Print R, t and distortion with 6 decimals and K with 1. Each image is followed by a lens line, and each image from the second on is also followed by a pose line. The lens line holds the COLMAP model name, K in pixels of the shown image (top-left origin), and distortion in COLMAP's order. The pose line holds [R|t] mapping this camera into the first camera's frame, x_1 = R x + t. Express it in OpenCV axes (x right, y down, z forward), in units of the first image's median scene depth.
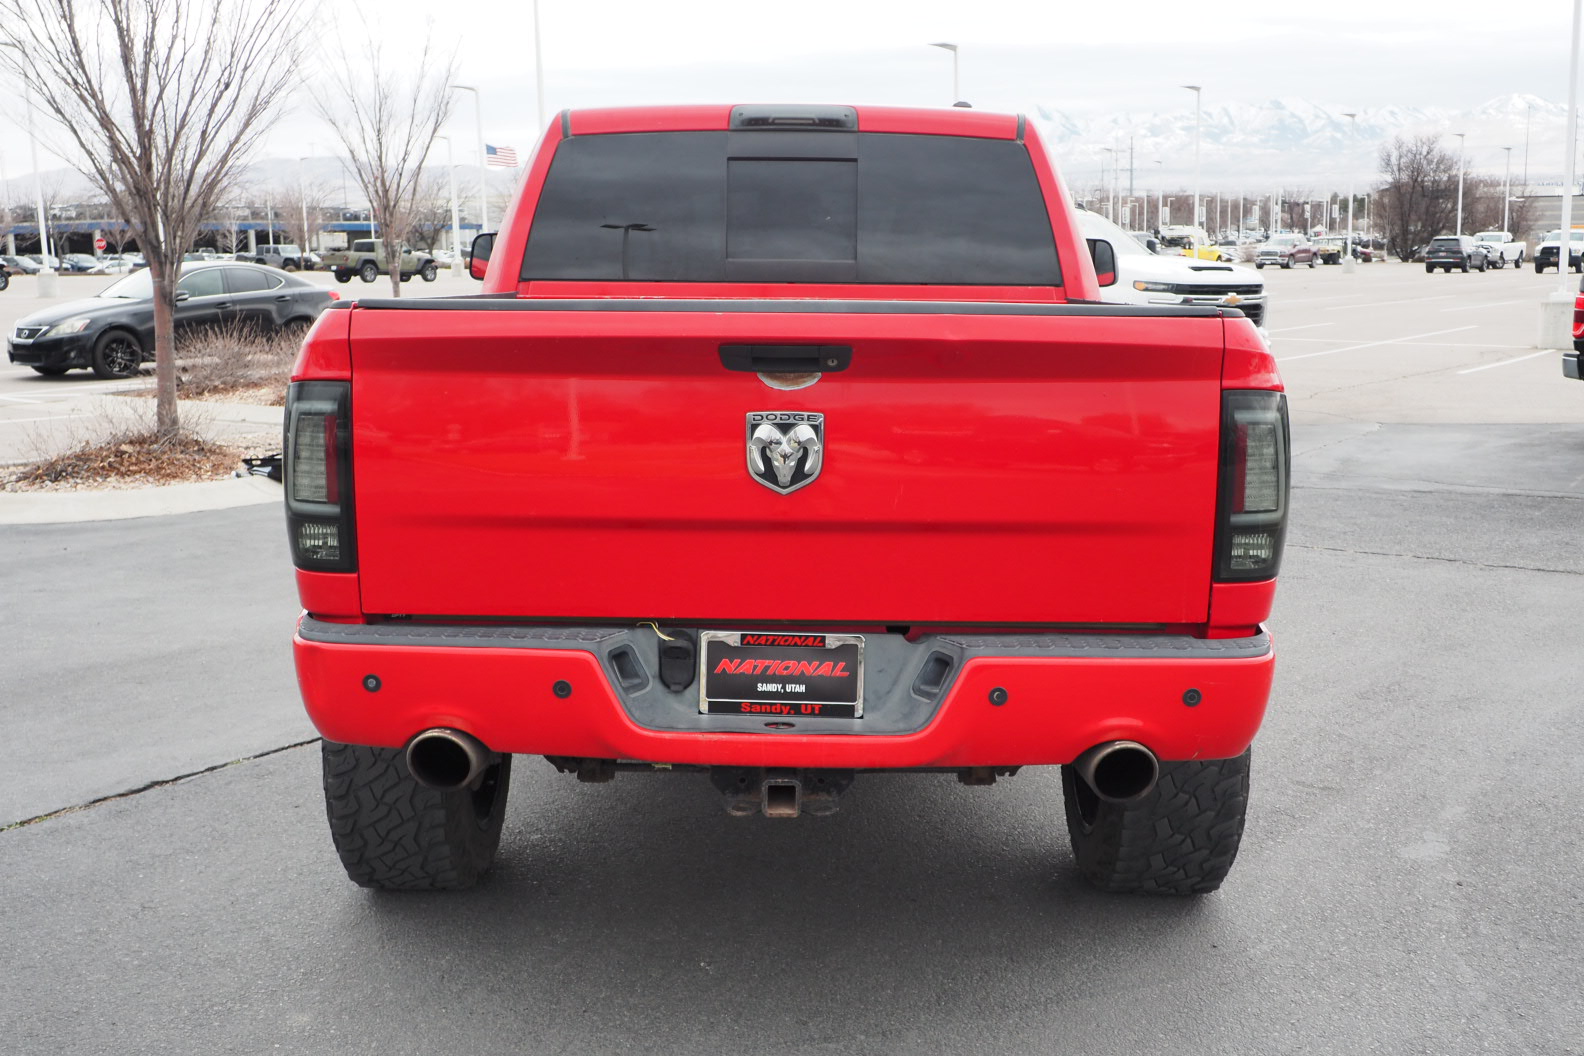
lens RADIAL K [[1708.0, 0, 792.2], [0, 1708.0, 527.6], [0, 0, 1]] dist [0.002591, 0.000000]
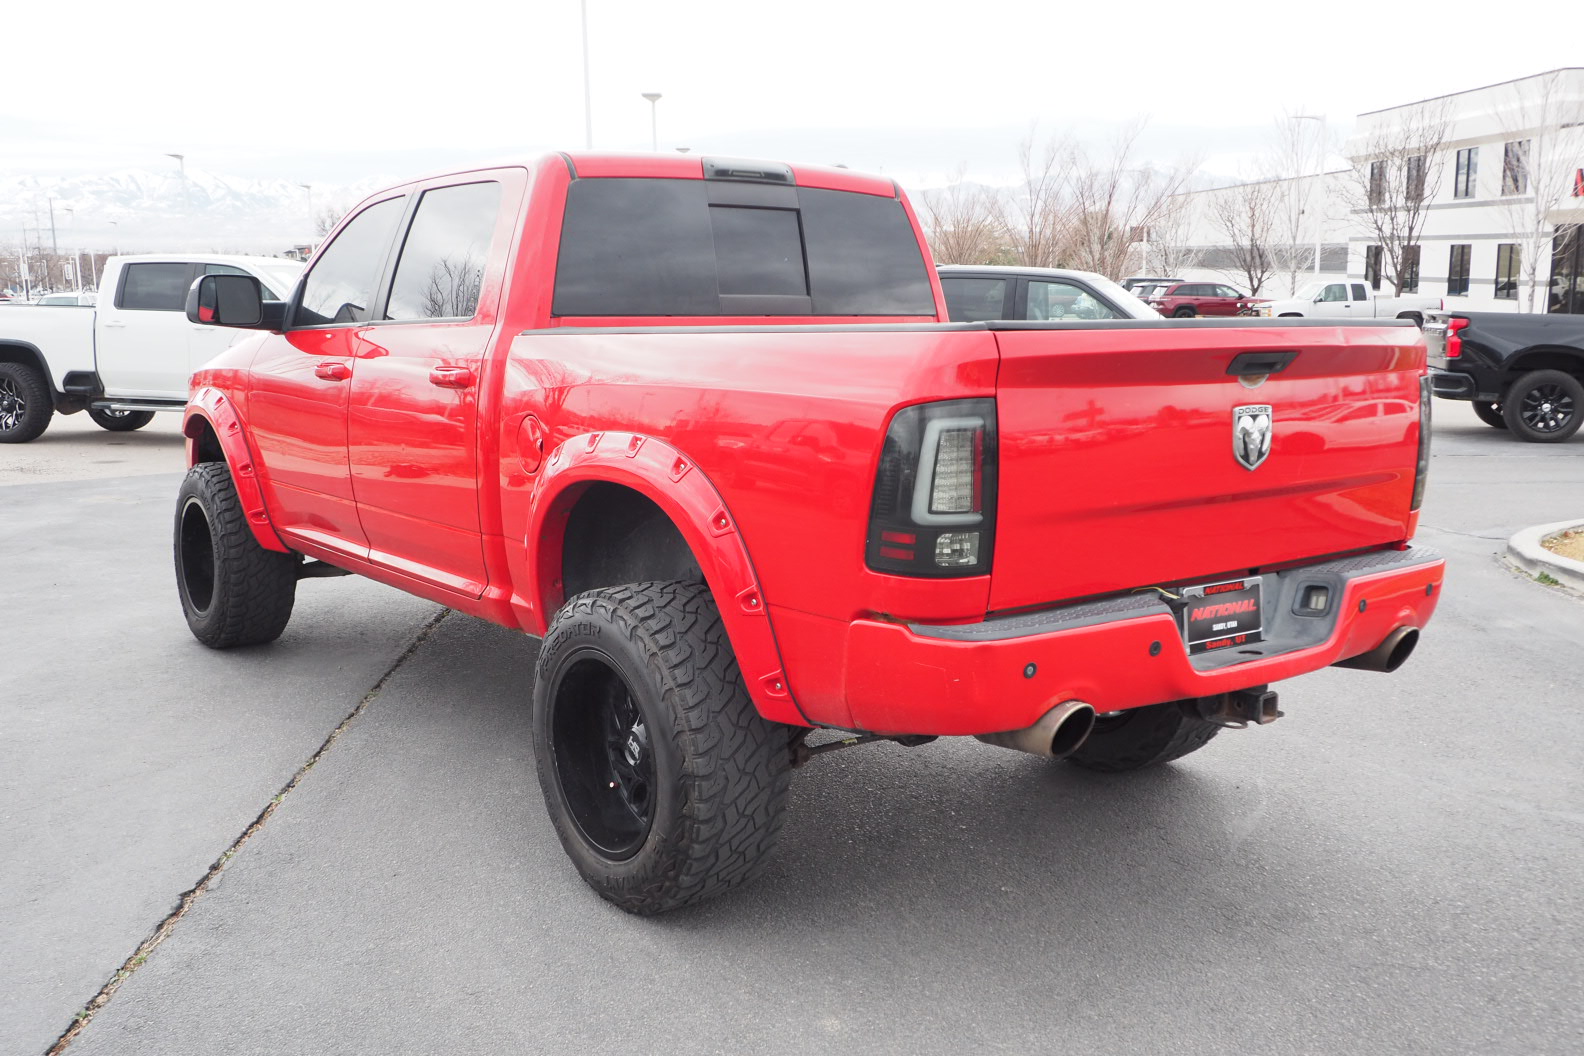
lens RADIAL K [[1476.6, 0, 796.4], [0, 1476.6, 527.6], [0, 0, 1]] dist [-0.010275, 0.000000]
pose [[0.786191, -0.098847, 0.610027, -0.913800], [0.105284, 0.994118, 0.025395, -0.039308], [-0.608949, 0.044261, 0.791974, 0.326255]]
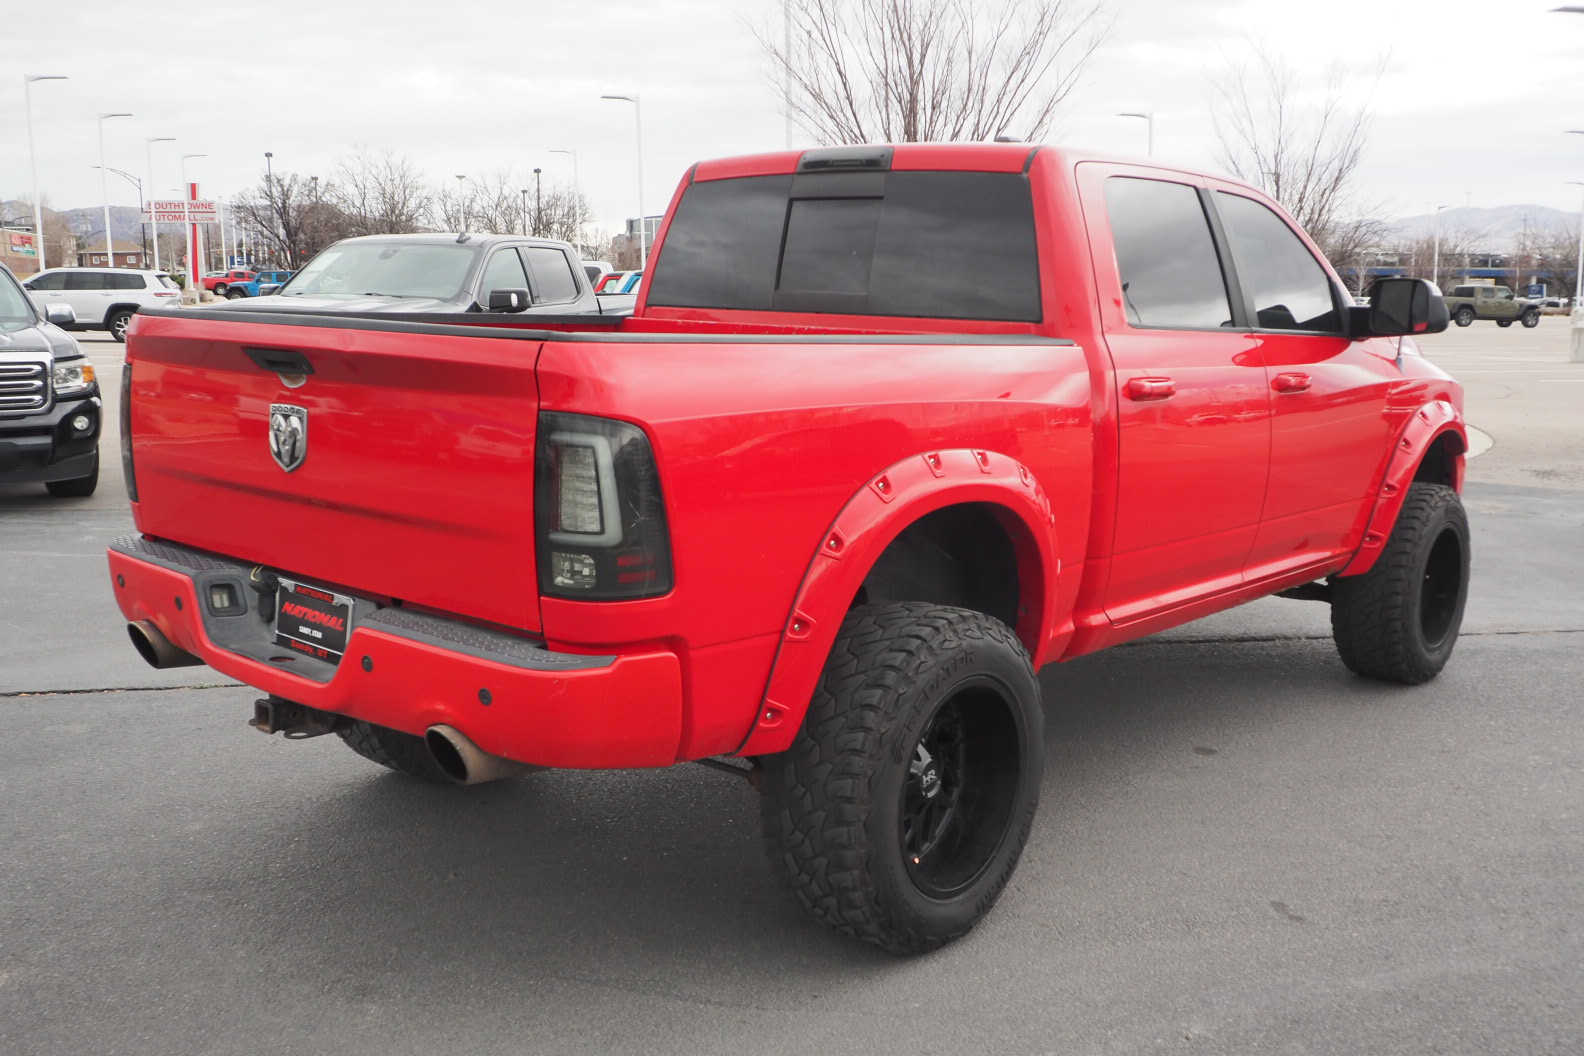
lens RADIAL K [[1571.6, 0, 782.4], [0, 1571.6, 518.9], [0, 0, 1]] dist [-0.006445, 0.000000]
pose [[0.754310, 0.107988, -0.647576, 0.965173], [-0.120063, 0.992435, 0.025643, -0.055635], [0.645447, 0.058407, 0.761569, 0.358824]]
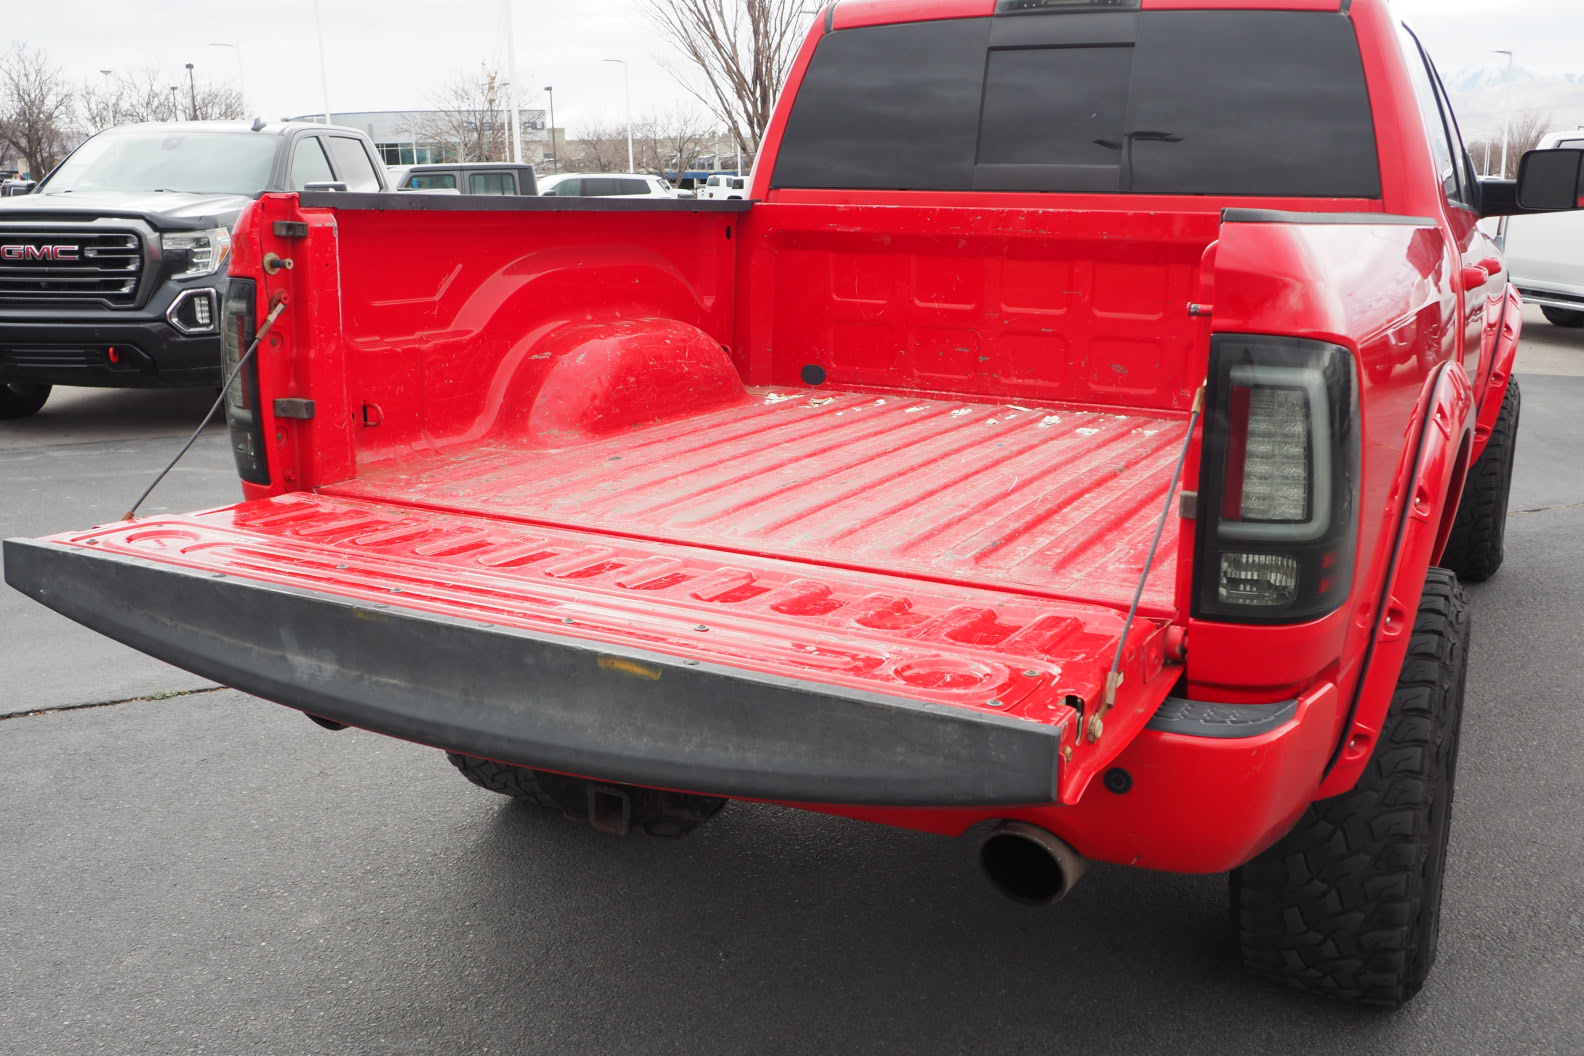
lens RADIAL K [[1476.6, 0, 789.3], [0, 1476.6, 532.3], [0, 0, 1]] dist [-0.010275, 0.000000]
pose [[0.887755, 0.108768, -0.447282, 0.359845], [-0.078361, 0.993209, 0.085996, -0.039089], [0.453598, -0.041294, 0.890249, 0.405807]]
